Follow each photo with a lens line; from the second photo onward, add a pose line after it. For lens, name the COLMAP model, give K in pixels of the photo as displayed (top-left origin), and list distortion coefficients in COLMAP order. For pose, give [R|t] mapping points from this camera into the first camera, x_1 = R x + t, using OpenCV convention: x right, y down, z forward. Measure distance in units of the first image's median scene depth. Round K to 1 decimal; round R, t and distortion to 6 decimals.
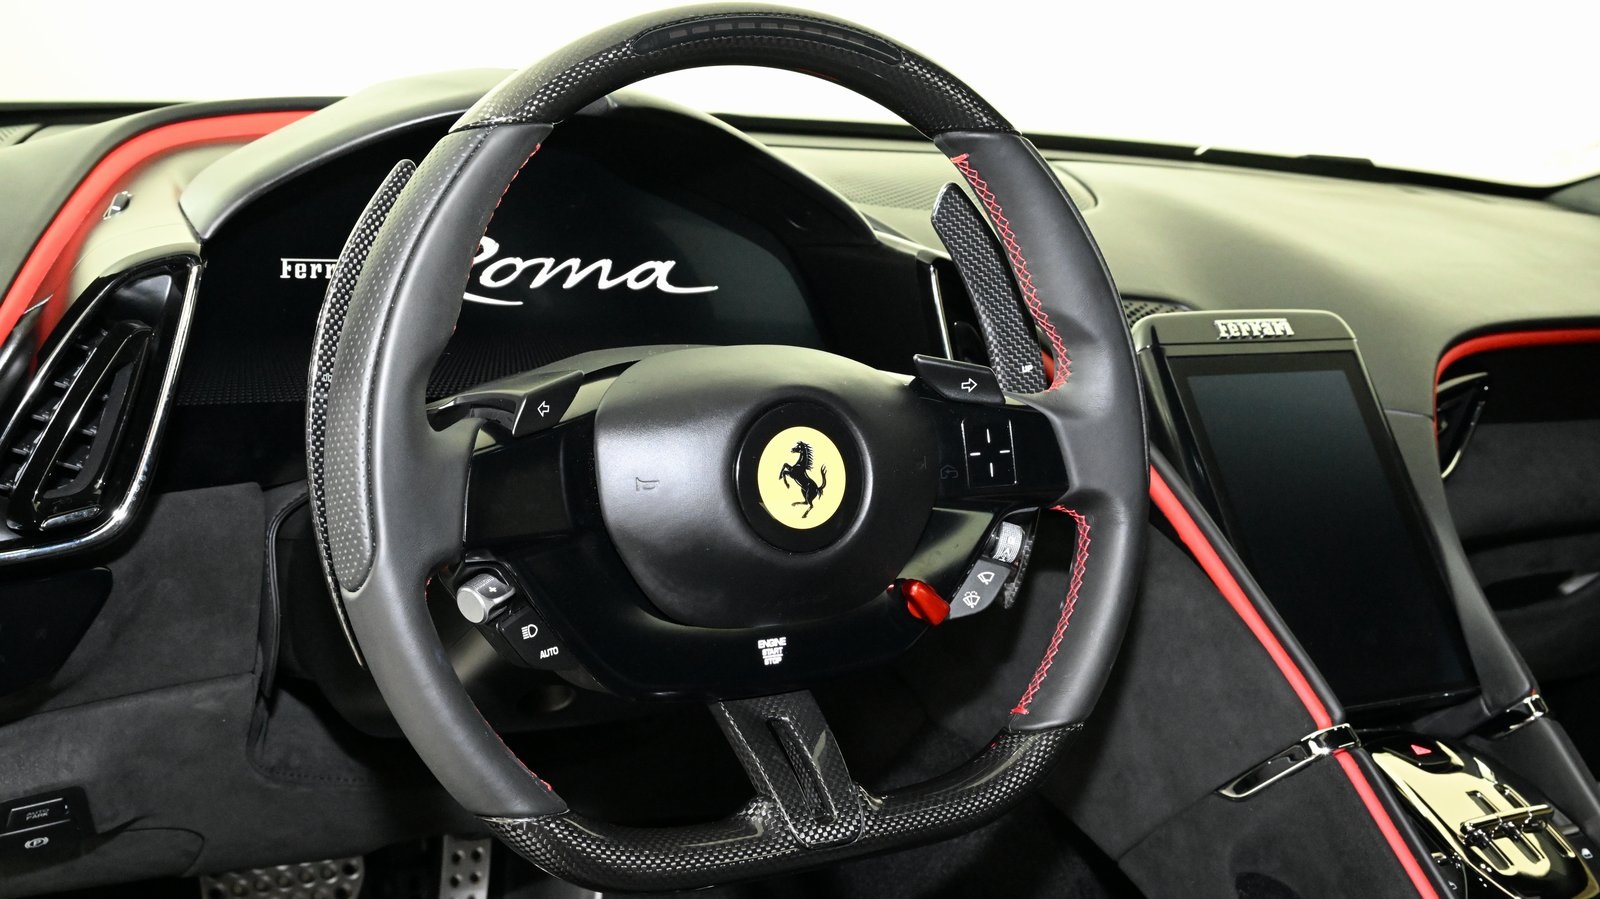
lens RADIAL K [[2161.4, 0, 802.4], [0, 2161.4, 437.2], [0, 0, 1]] dist [0.005689, 0.000000]
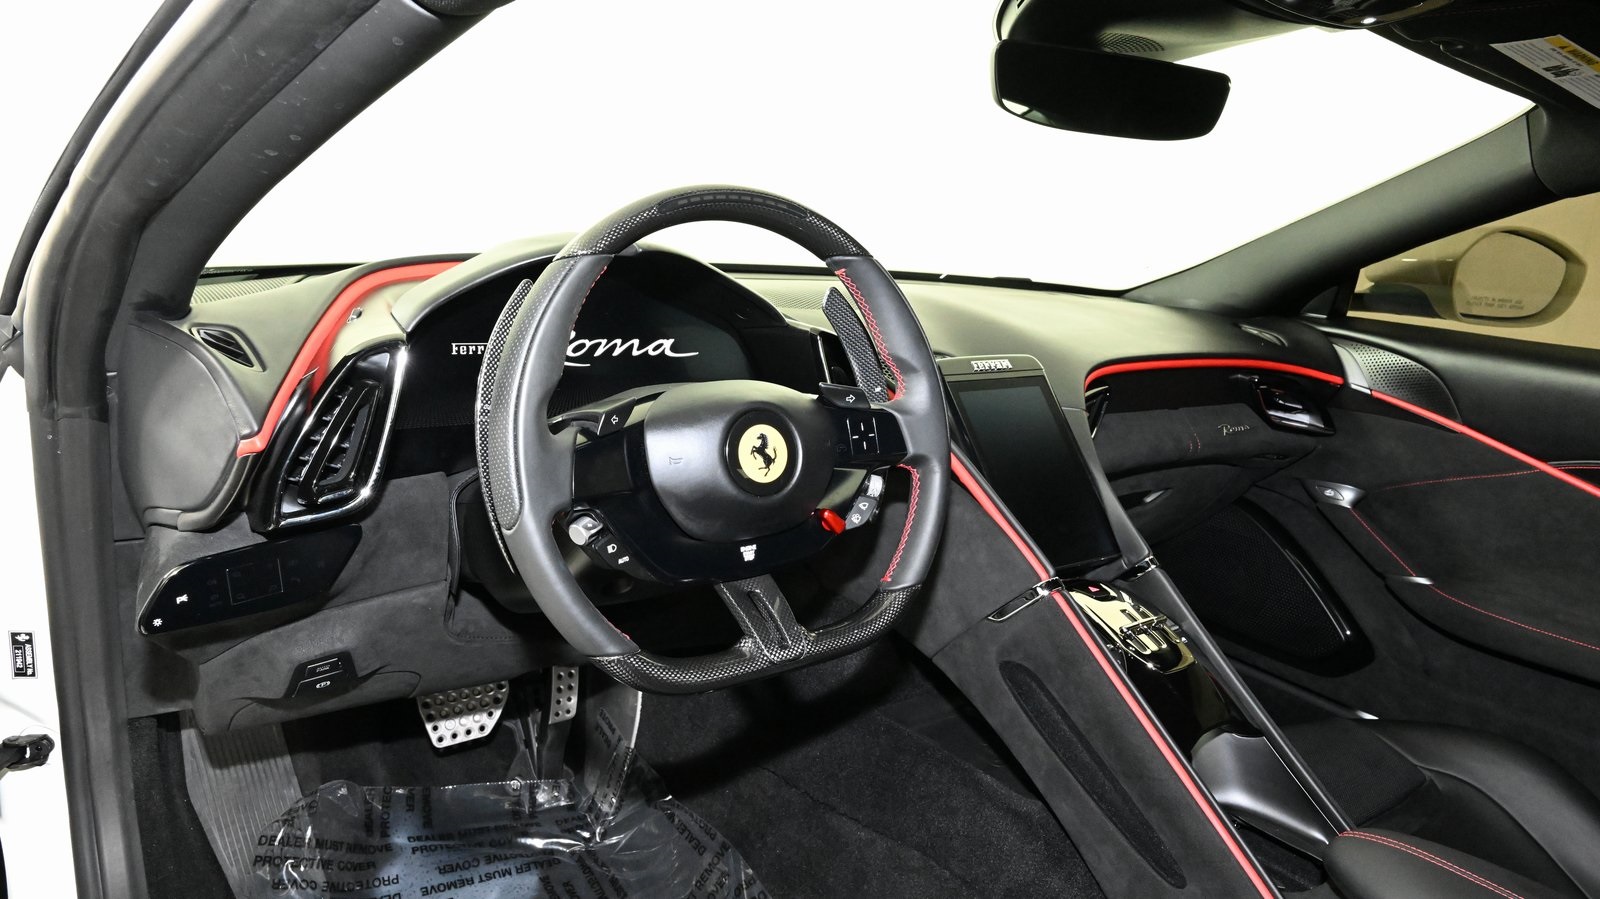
lens RADIAL K [[1119.4, 0, 806.4], [0, 1119.4, 449.6], [0, 0, 1]] dist [0.004417, -0.006141]
pose [[0.995876, -0.042730, 0.080032, -0.034959], [0.042139, 0.999071, 0.009062, 0.008047], [-0.080345, -0.005652, 0.996751, 0.081756]]
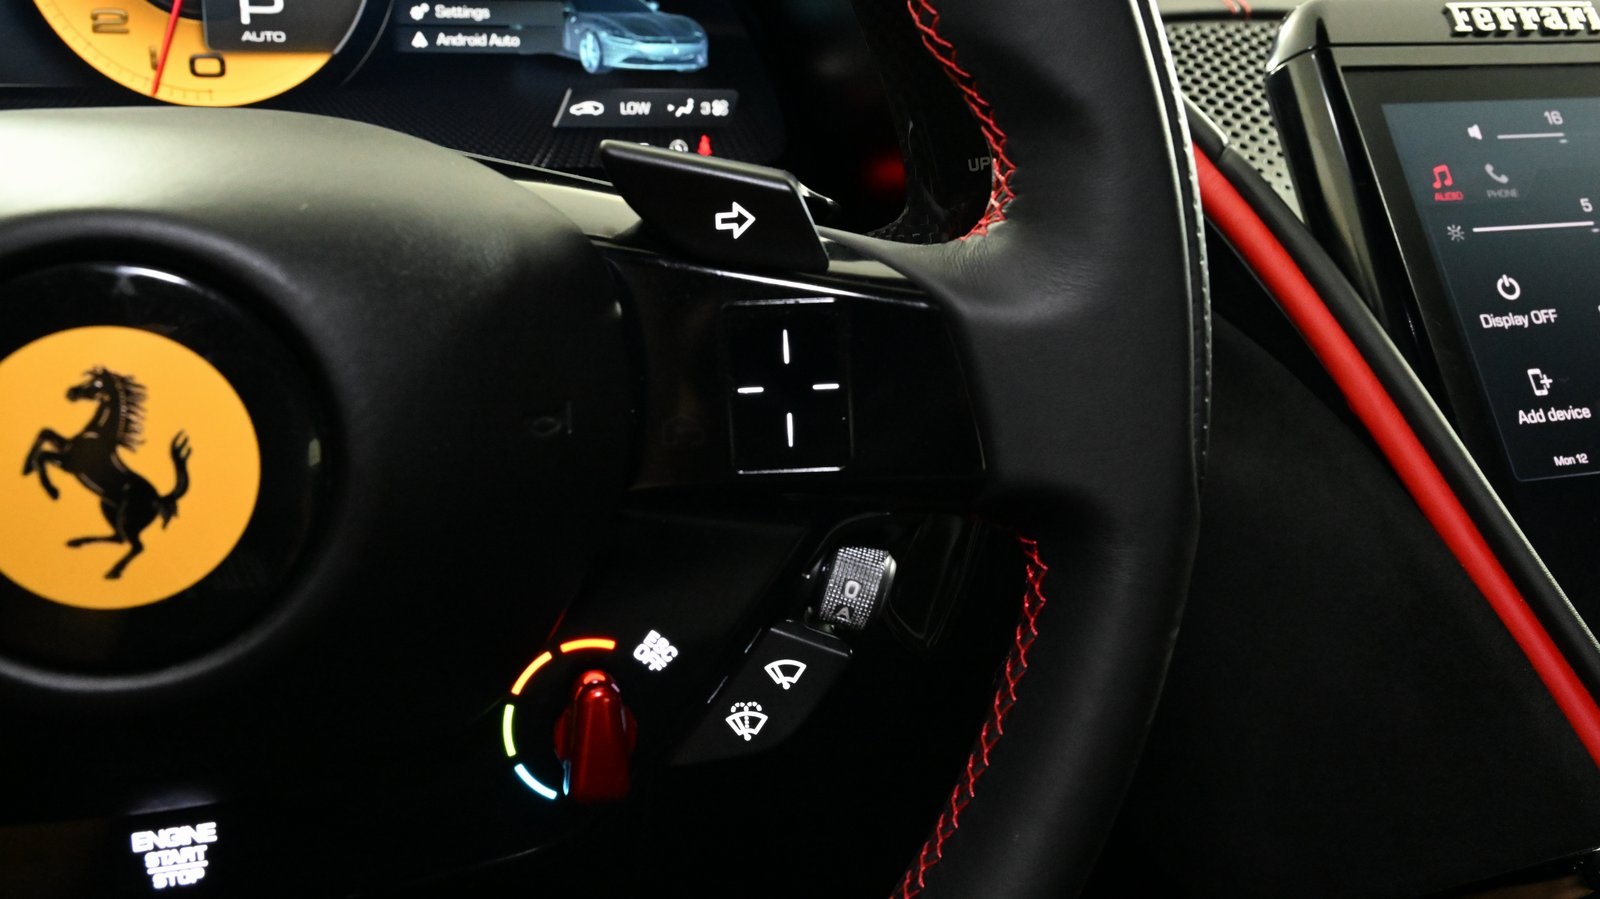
lens RADIAL K [[1619.3, 0, 808.9], [0, 1619.3, 457.4], [0, 0, 1]] dist [0.042447, 0.000000]
pose [[0.970752, 0.064626, -0.231224, 0.163558], [-0.031746, 0.989186, 0.143193, -0.024155], [0.237977, -0.131664, 0.962305, 0.705162]]
